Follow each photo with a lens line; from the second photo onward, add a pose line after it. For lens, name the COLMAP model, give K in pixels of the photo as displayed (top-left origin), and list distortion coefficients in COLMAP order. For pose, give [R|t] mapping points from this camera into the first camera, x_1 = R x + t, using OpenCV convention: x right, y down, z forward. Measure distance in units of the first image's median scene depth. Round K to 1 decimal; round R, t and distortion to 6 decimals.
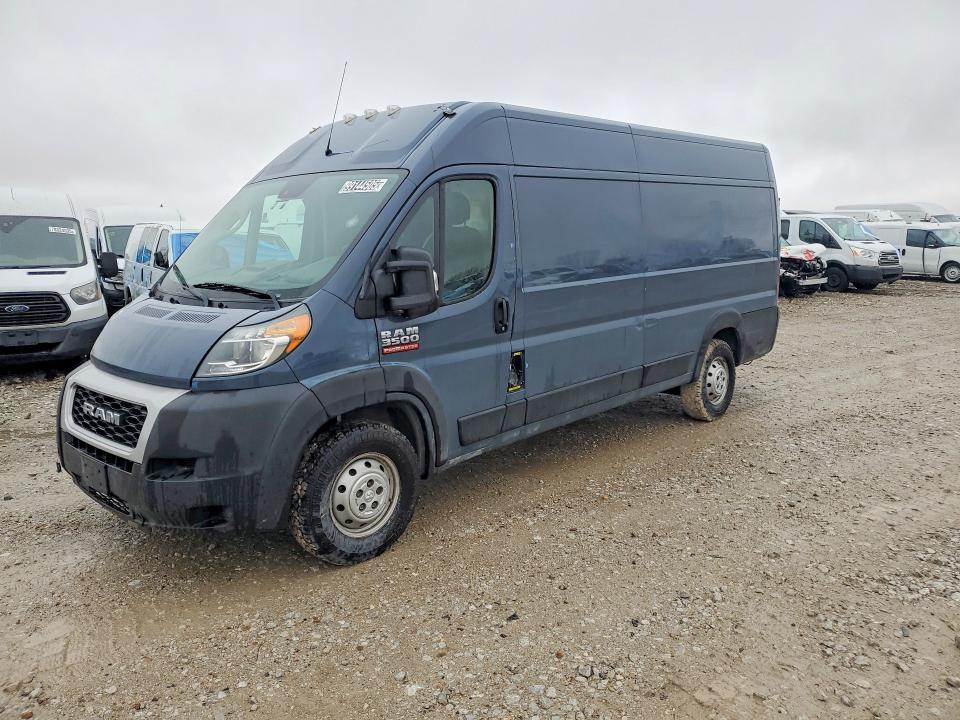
lens RADIAL K [[759.2, 0, 480.0], [0, 759.2, 360.0], [0, 0, 1]] dist [0.059203, -0.000495]
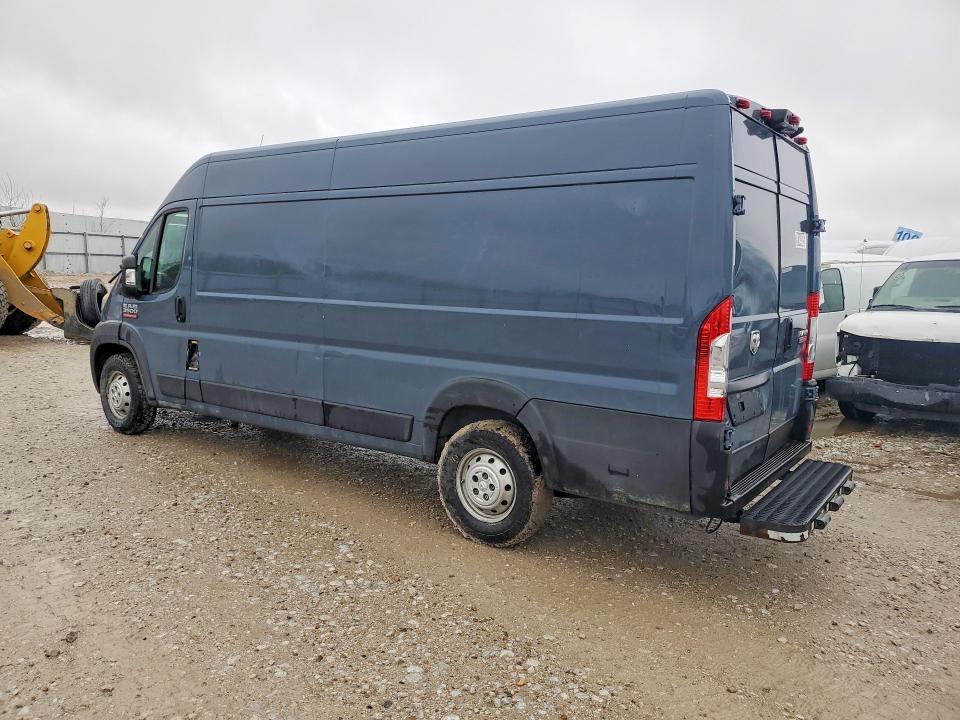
lens RADIAL K [[723.7, 0, 480.0], [0, 723.7, 360.0], [0, 0, 1]] dist [-0.001154, 0.000023]
pose [[0.121639, 0.180357, -0.976051, 0.834434], [-0.169055, 0.972750, 0.158678, -0.162317], [0.978072, 0.145704, 0.148814, 0.810118]]
